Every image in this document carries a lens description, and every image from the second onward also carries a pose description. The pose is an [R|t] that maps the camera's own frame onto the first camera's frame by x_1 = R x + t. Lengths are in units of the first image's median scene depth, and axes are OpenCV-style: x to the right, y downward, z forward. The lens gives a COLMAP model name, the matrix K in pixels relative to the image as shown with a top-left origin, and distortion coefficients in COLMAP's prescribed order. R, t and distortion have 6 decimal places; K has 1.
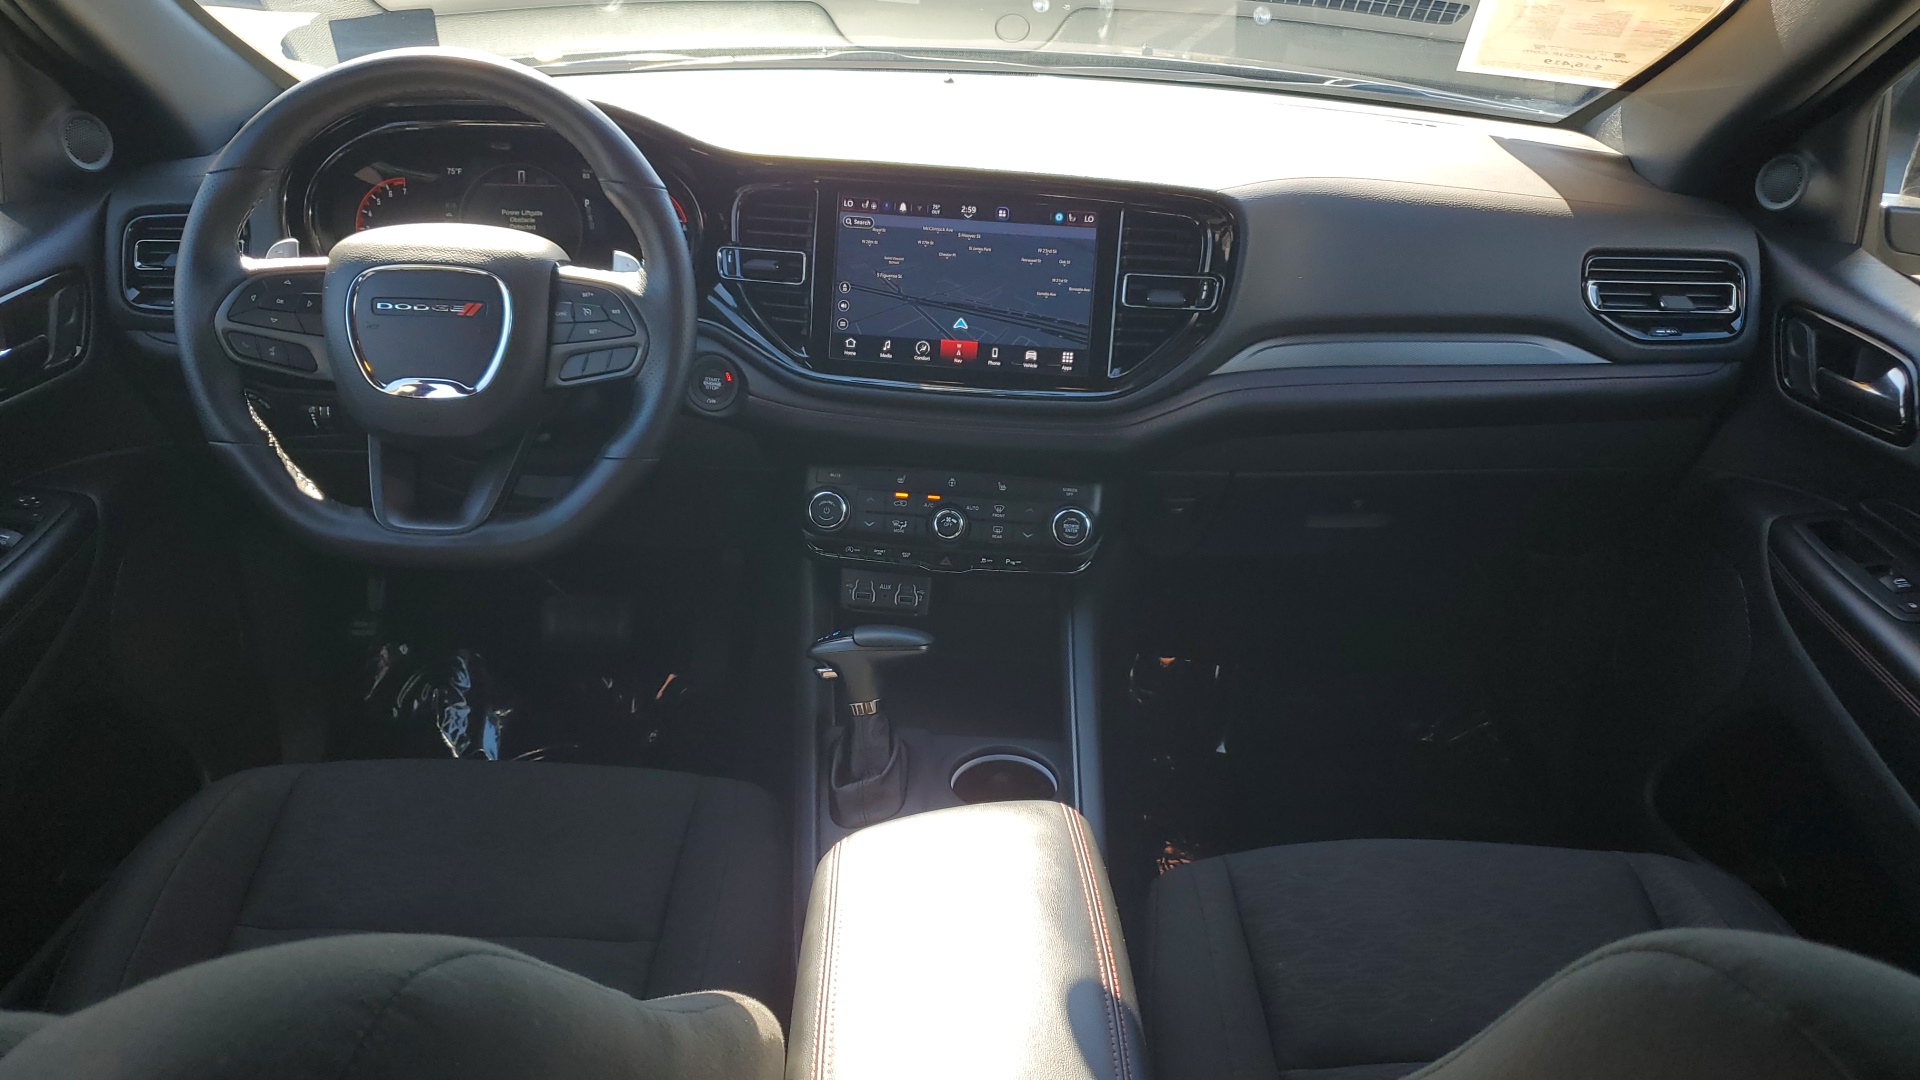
lens RADIAL K [[1509.5, 0, 971.3], [0, 1509.5, 537.6], [0, 0, 1]] dist [0.049513, -0.070146]
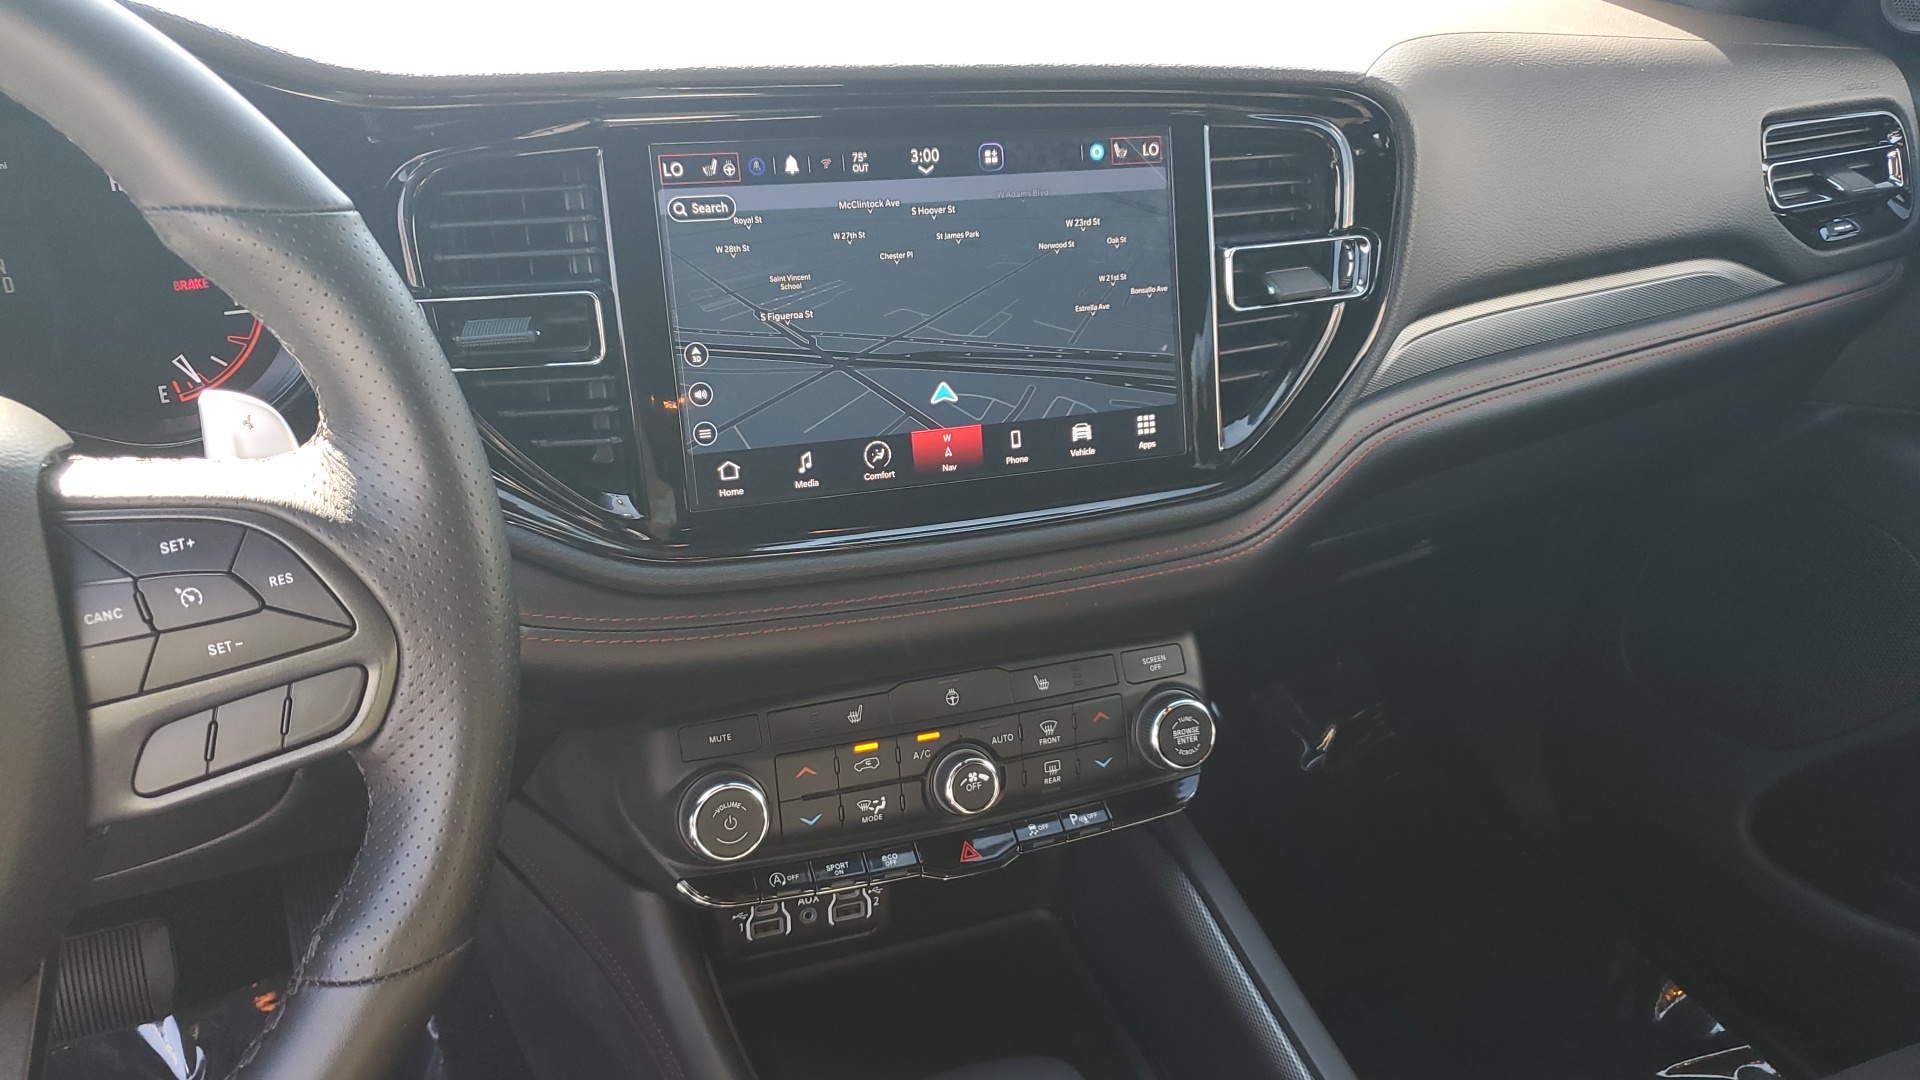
lens RADIAL K [[1509.5, 0, 951.8], [0, 1509.5, 568.9], [0, 0, 1]] dist [0.049513, -0.070146]
pose [[0.907743, -0.205837, 0.365559, -0.195840], [0.165870, 0.976454, 0.137933, -0.153988], [-0.385343, -0.064573, 0.920511, 0.548315]]
